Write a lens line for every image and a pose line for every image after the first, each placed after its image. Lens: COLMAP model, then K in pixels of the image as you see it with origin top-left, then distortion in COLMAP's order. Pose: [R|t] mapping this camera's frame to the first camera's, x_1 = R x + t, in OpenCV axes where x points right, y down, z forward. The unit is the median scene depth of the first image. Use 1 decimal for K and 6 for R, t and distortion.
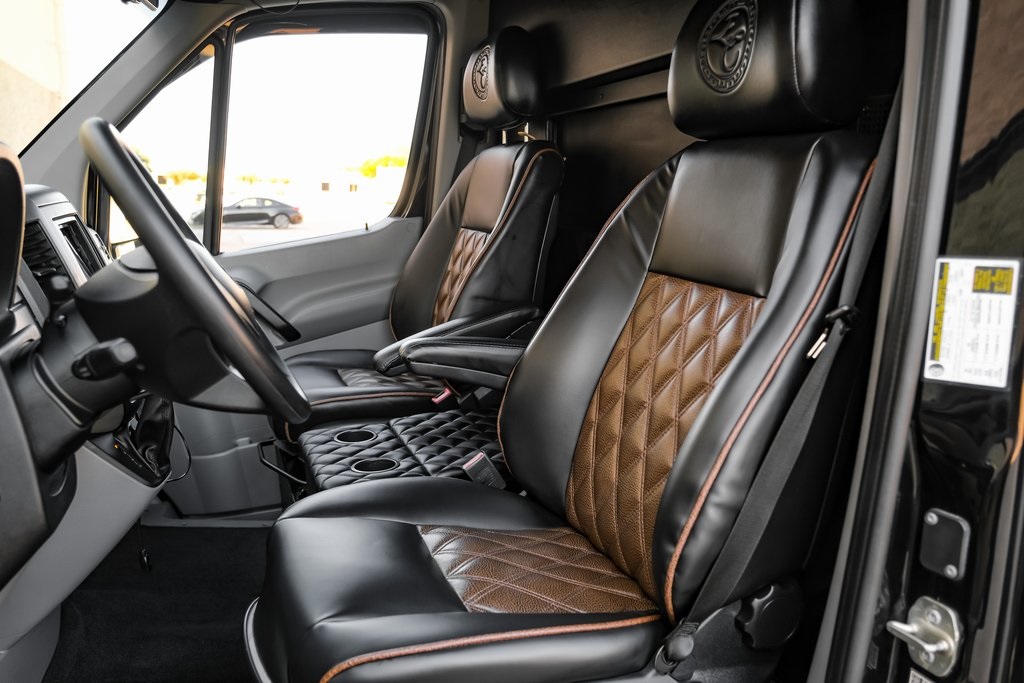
lens RADIAL K [[793.2, 0, 507.2], [0, 793.2, 336.1], [0, 0, 1]] dist [-0.008233, -0.007819]
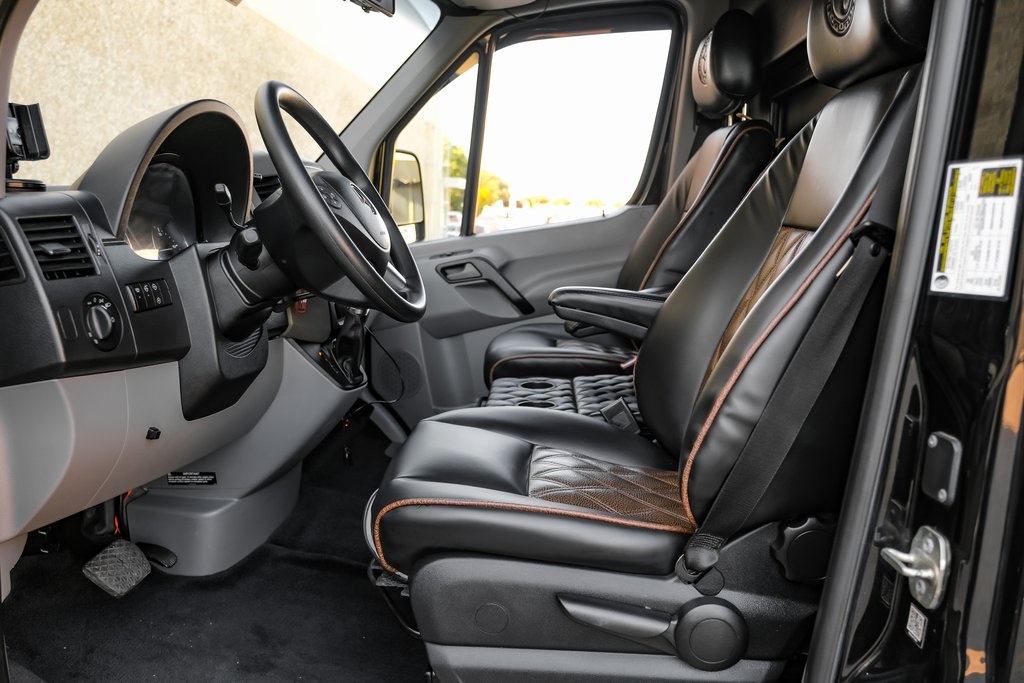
lens RADIAL K [[793.2, 0, 503.0], [0, 793.2, 338.3], [0, 0, 1]] dist [-0.008233, -0.007819]
pose [[0.910964, 0.068171, -0.406813, 0.376884], [-0.079421, 0.996783, -0.010811, 0.135019], [0.404767, 0.042158, 0.913447, -0.064890]]
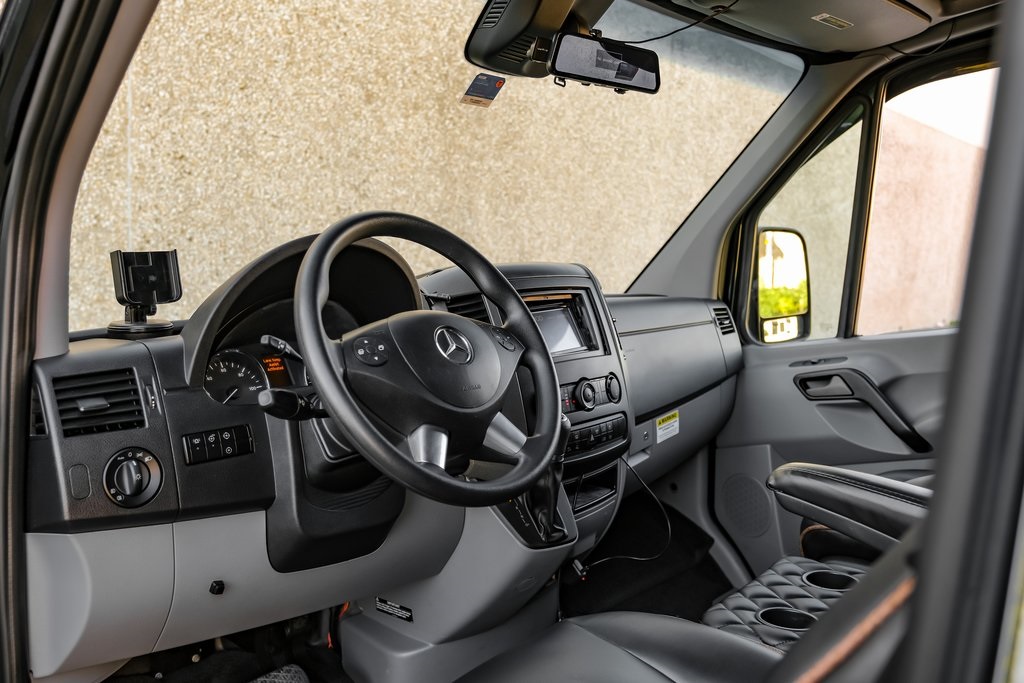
lens RADIAL K [[836.7, 0, 477.7], [0, 836.7, 319.3], [0, 0, 1]] dist [-0.023685, 0.019015]
pose [[0.468327, 0.056141, -0.881770, 0.619640], [-0.156032, 0.987550, -0.019996, -0.096818], [0.869669, 0.146949, 0.471256, 0.492177]]
